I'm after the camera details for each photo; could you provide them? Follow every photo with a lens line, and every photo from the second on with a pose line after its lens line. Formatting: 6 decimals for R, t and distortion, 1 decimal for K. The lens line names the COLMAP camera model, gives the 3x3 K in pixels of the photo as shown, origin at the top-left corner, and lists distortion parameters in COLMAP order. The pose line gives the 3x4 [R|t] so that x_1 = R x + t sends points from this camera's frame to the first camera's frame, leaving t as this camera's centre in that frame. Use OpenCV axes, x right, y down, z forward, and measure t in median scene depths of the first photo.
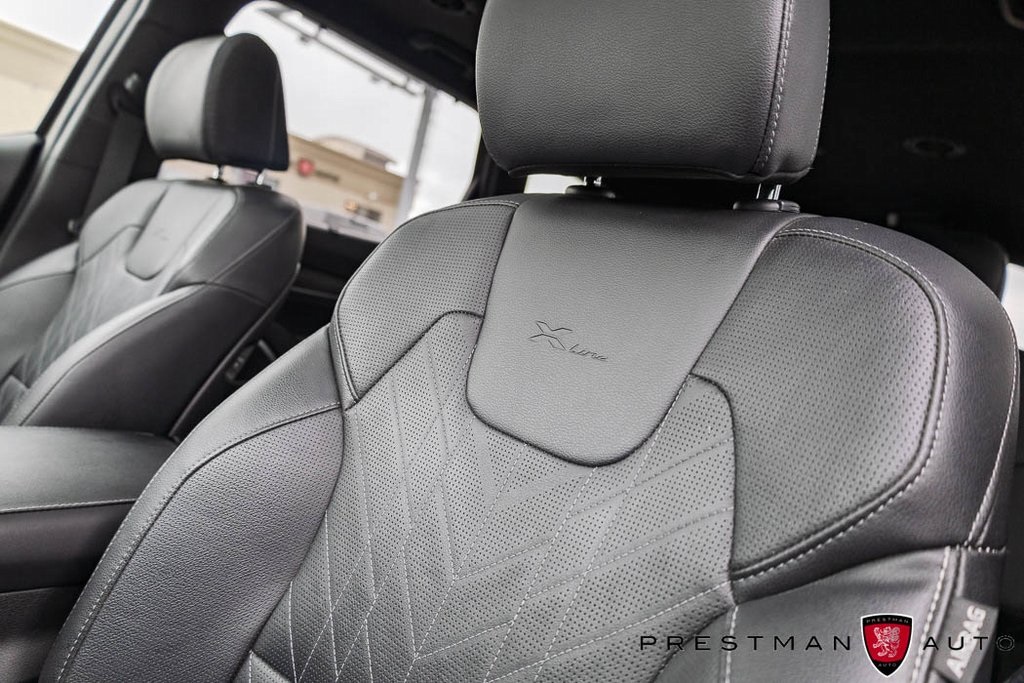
lens RADIAL K [[674.6, 0, 505.1], [0, 674.6, 333.4], [0, 0, 1]] dist [0.029116, -0.021486]
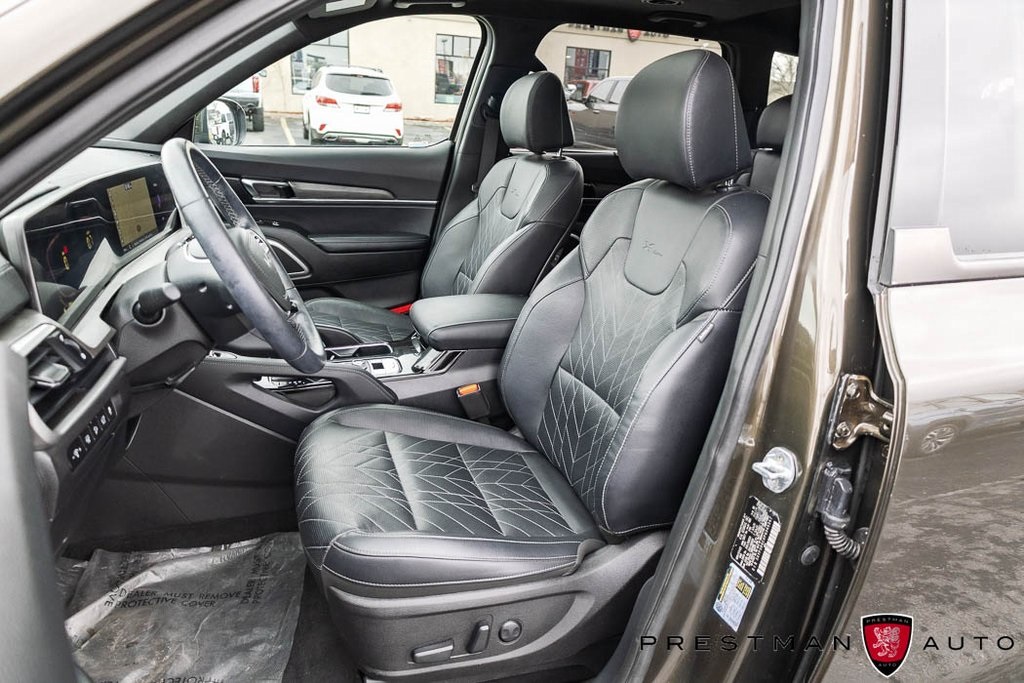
lens RADIAL K [[728.8, 0, 511.8], [0, 728.8, 339.6], [0, 0, 1]] dist [-0.010302, -0.002221]
pose [[0.871606, -0.026457, -0.489493, 0.499086], [0.125754, 0.977195, 0.171104, -0.098600], [0.473803, -0.210690, 0.855056, -0.883003]]
